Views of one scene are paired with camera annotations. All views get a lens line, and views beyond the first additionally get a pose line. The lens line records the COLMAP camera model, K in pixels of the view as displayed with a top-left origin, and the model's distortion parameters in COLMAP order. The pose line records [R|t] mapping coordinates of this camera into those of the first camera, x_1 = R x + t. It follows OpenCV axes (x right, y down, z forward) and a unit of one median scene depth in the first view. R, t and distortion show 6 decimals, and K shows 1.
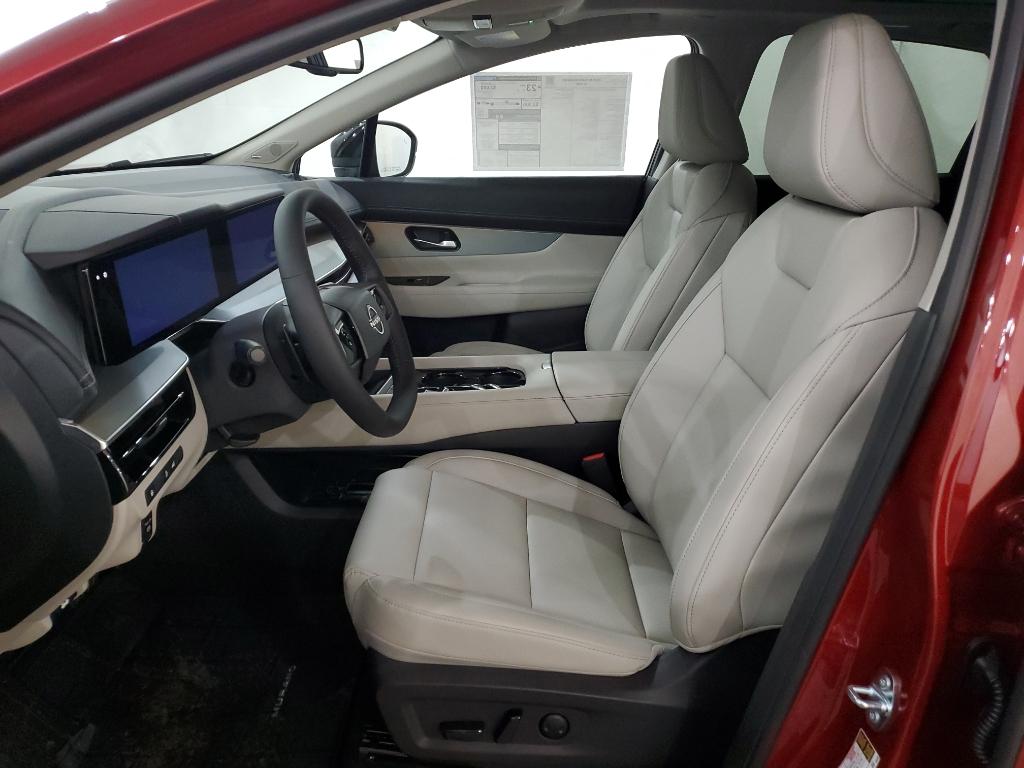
lens RADIAL K [[792.6, 0, 505.8], [0, 792.6, 377.5], [0, 0, 1]] dist [0.025589, 0.010352]
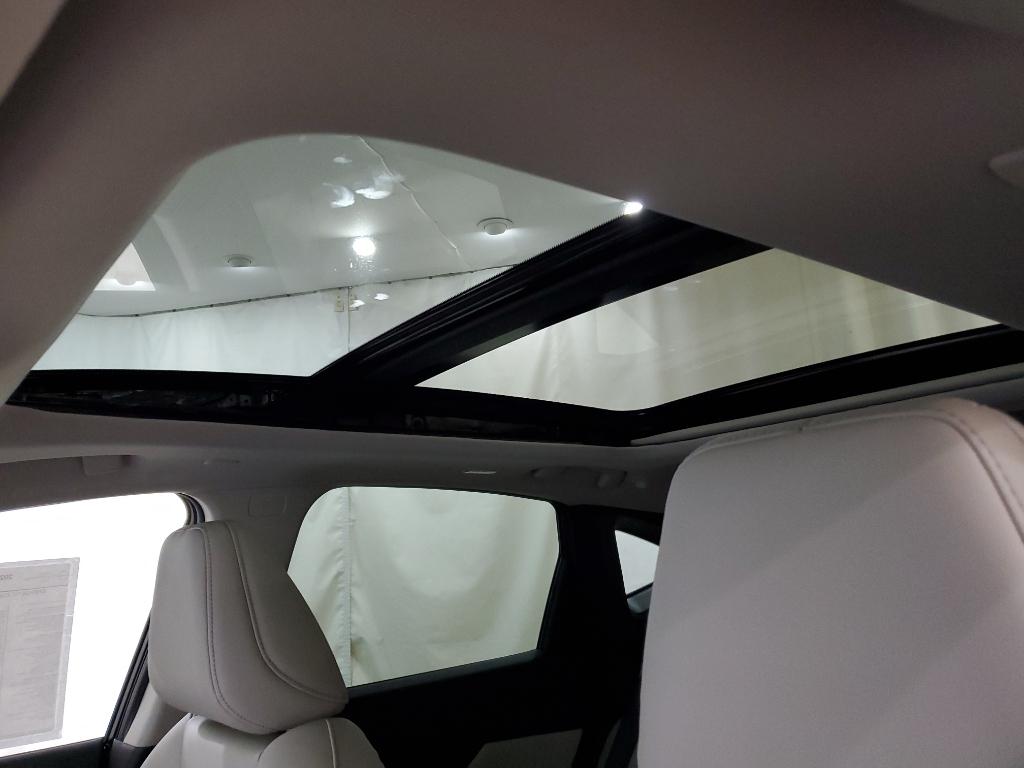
lens RADIAL K [[792.6, 0, 505.8], [0, 792.6, 377.5], [0, 0, 1]] dist [0.025589, 0.010352]
pose [[0.781155, 0.053402, 0.622049, 0.039465], [0.279326, 0.861165, -0.424701, -0.174060], [-0.558367, 0.505512, 0.657787, 0.413500]]
